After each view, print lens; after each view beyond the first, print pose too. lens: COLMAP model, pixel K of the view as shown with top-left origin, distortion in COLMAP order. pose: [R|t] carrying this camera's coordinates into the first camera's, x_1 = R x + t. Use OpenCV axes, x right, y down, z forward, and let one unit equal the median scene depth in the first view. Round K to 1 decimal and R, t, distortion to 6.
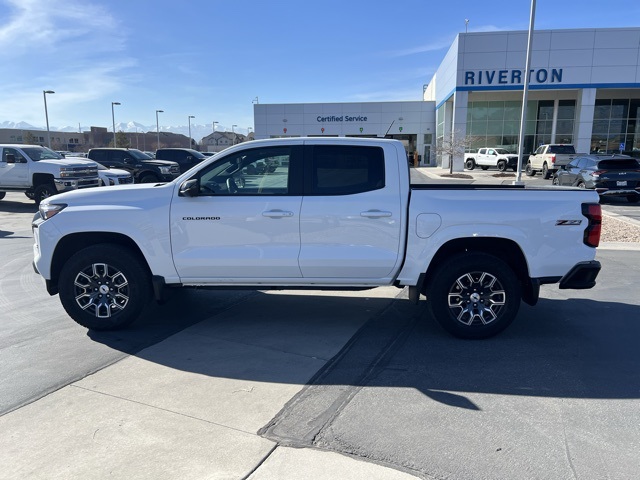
lens RADIAL K [[487.2, 0, 320.0], [0, 487.2, 240.0], [0, 0, 1]] dist [0.028062, -0.006037]
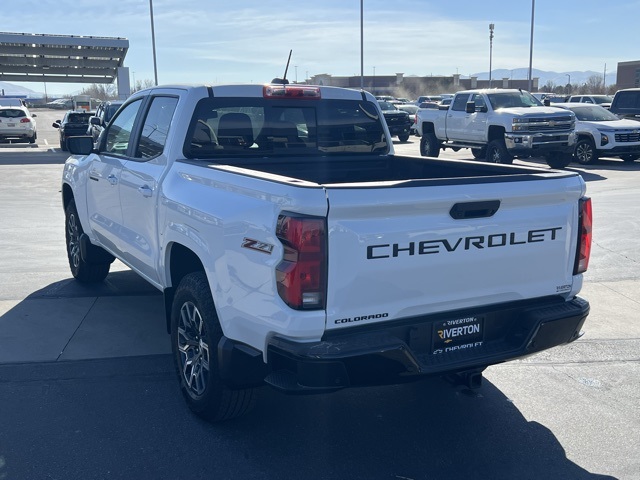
lens RADIAL K [[705.2, 0, 320.0], [0, 705.2, 240.0], [0, 0, 1]] dist [0.125889, -0.331284]
pose [[0.507703, 0.151814, -0.848051, 0.576311], [-0.129403, 0.986623, 0.099150, -0.060674], [0.851758, 0.059401, 0.520557, 0.342830]]
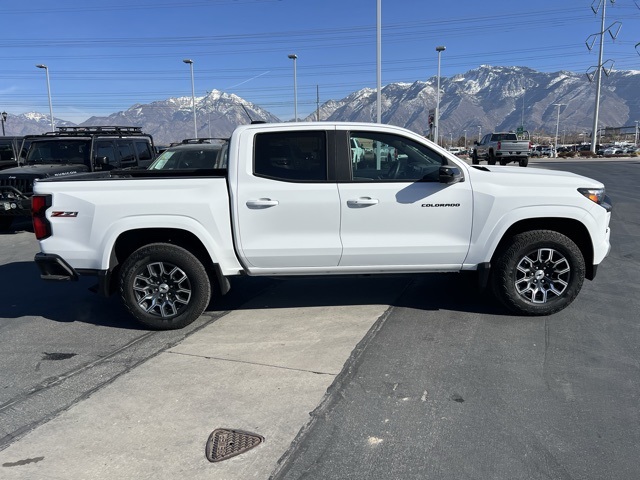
lens RADIAL K [[487.2, 0, 320.0], [0, 487.2, 240.0], [0, 0, 1]] dist [0.028062, -0.006037]
pose [[-0.999173, 0.015889, -0.037425, 0.021224], [0.002378, 0.941734, 0.336349, -0.189738], [0.040588, 0.335982, -0.940994, 1.195530]]
